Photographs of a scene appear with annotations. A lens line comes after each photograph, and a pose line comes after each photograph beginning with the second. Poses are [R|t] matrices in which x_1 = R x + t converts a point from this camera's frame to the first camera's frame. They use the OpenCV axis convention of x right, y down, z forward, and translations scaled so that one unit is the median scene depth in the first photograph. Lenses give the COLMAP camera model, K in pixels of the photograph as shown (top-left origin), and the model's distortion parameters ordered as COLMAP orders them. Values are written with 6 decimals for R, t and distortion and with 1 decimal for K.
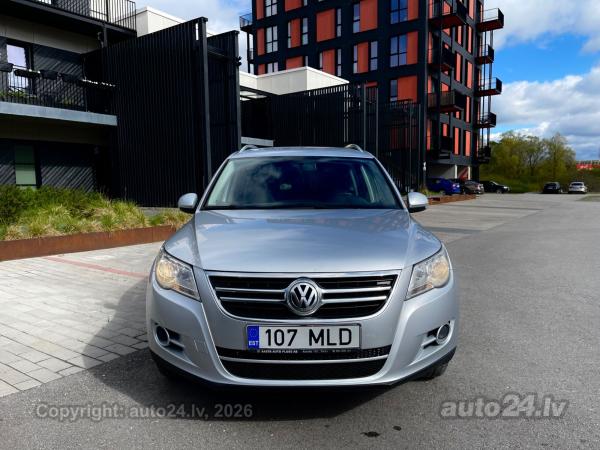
lens RADIAL K [[456.4, 0, 300.0], [0, 456.4, 225.0], [0, 0, 1]] dist [0.075644, -0.107863]
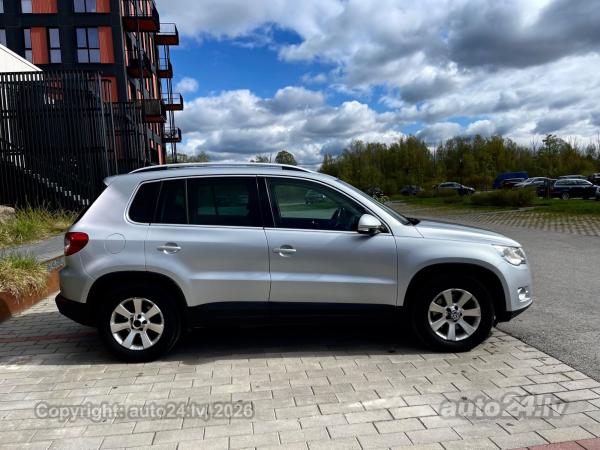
lens RADIAL K [[456.4, 0, 300.0], [0, 456.4, 225.0], [0, 0, 1]] dist [0.075644, -0.107863]
pose [[0.719544, -0.073672, 0.690528, -0.116041], [0.104567, 0.994514, -0.002857, -0.003759], [-0.686529, 0.074263, 0.723300, 0.134886]]
